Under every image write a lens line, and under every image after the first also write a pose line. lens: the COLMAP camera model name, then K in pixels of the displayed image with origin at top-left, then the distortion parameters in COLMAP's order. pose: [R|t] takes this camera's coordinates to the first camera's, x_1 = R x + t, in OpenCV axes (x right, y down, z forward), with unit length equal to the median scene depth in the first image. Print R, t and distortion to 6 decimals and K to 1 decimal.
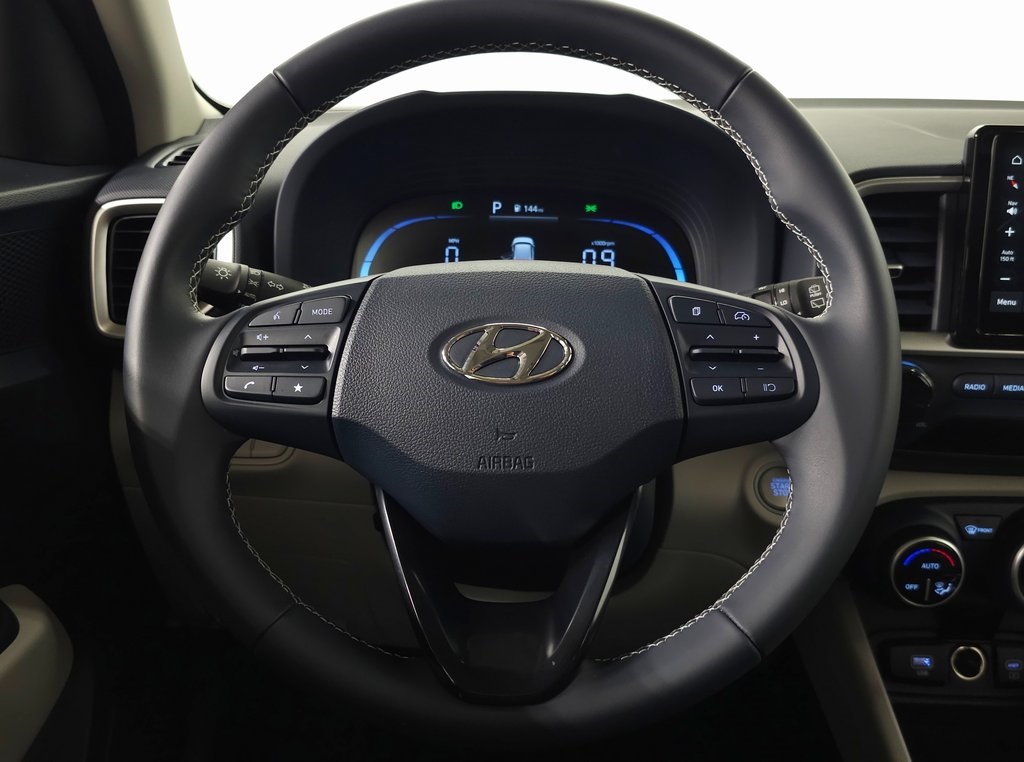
lens RADIAL K [[897.3, 0, 512.0], [0, 897.3, 381.0], [0, 0, 1]] dist [0.085717, -0.147085]
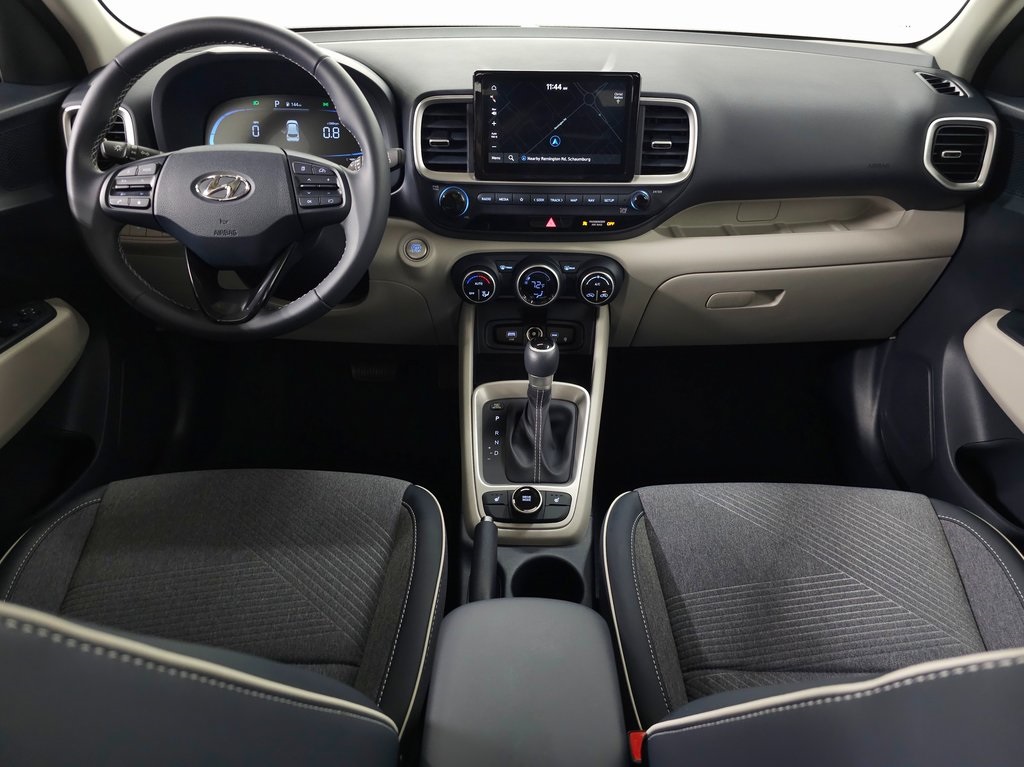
lens RADIAL K [[693.2, 0, 520.7], [0, 693.2, 380.1], [0, 0, 1]] dist [0.065706, -0.066170]
pose [[0.999738, -0.017615, 0.014613, 0.681925], [0.013205, 0.965430, 0.260328, -0.009852], [-0.018694, -0.260066, 0.965410, -0.884857]]
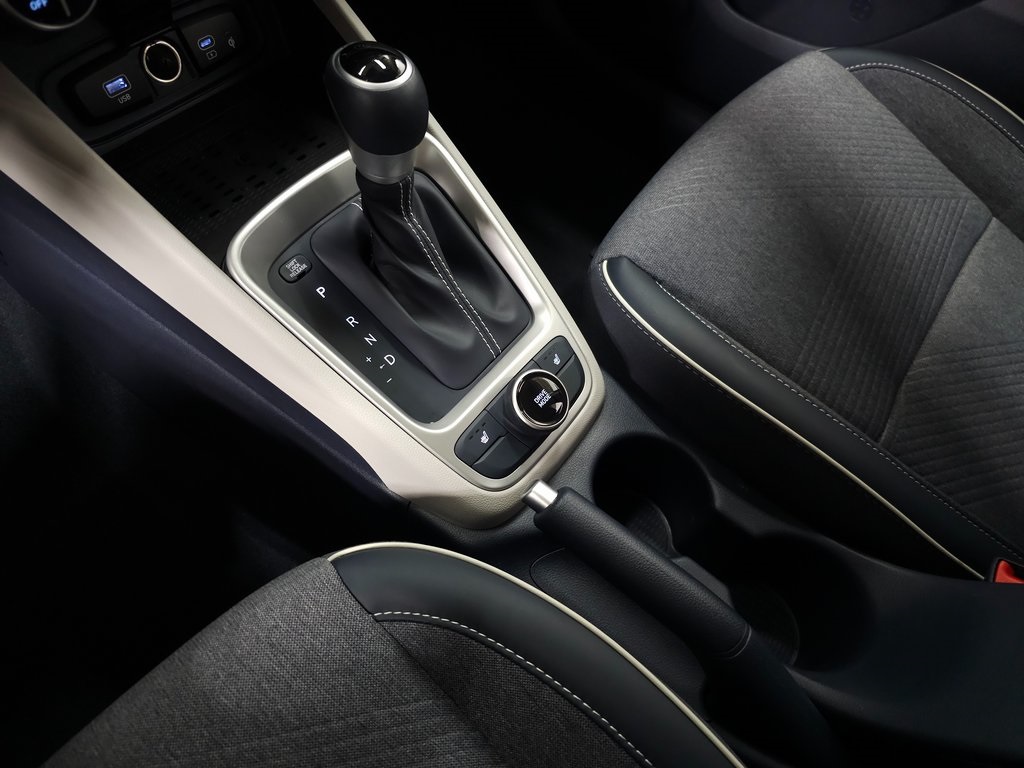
lens RADIAL K [[701.9, 0, 507.0], [0, 701.9, 383.1], [0, 0, 1]] dist [0.061110, -0.098786]
pose [[0.581436, -0.655648, 0.481723, 0.257983], [0.135412, 0.661822, 0.737330, 0.092726], [-0.802244, -0.363479, 0.473590, 0.470440]]
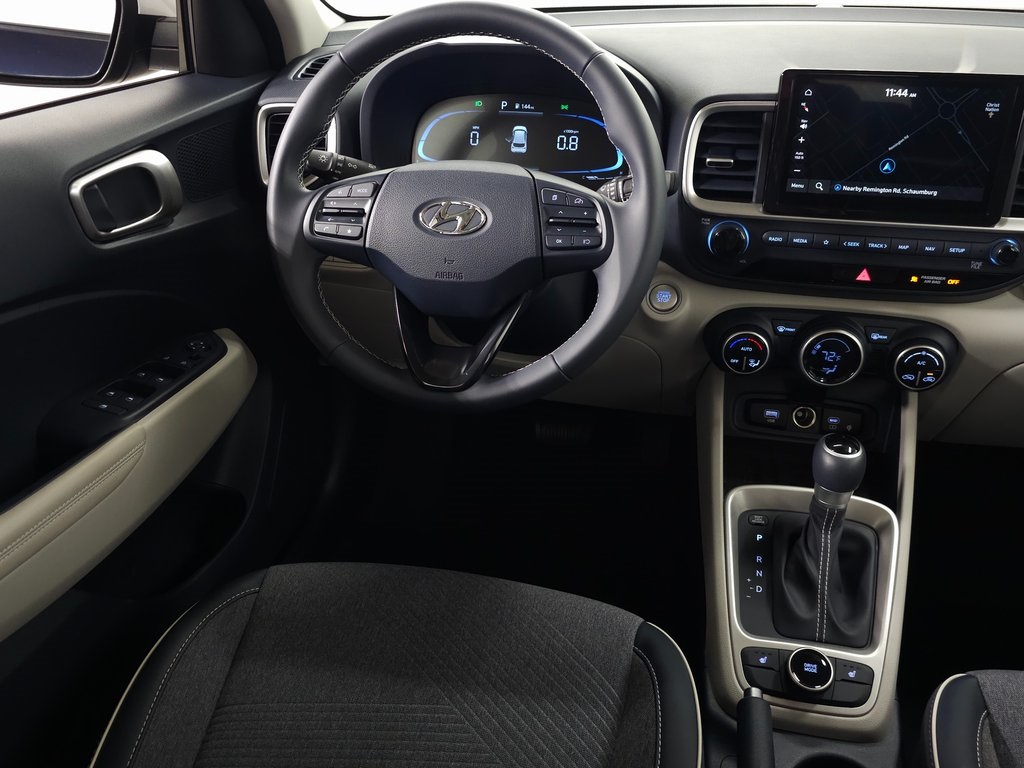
lens RADIAL K [[836.6, 0, 522.5], [0, 836.6, 378.8], [0, 0, 1]] dist [0.074189, -0.116186]
pose [[0.983668, 0.067612, -0.166808, 0.409536], [-0.028860, 0.974022, 0.224609, -0.090545], [0.177661, -0.216126, 0.960066, -0.672953]]
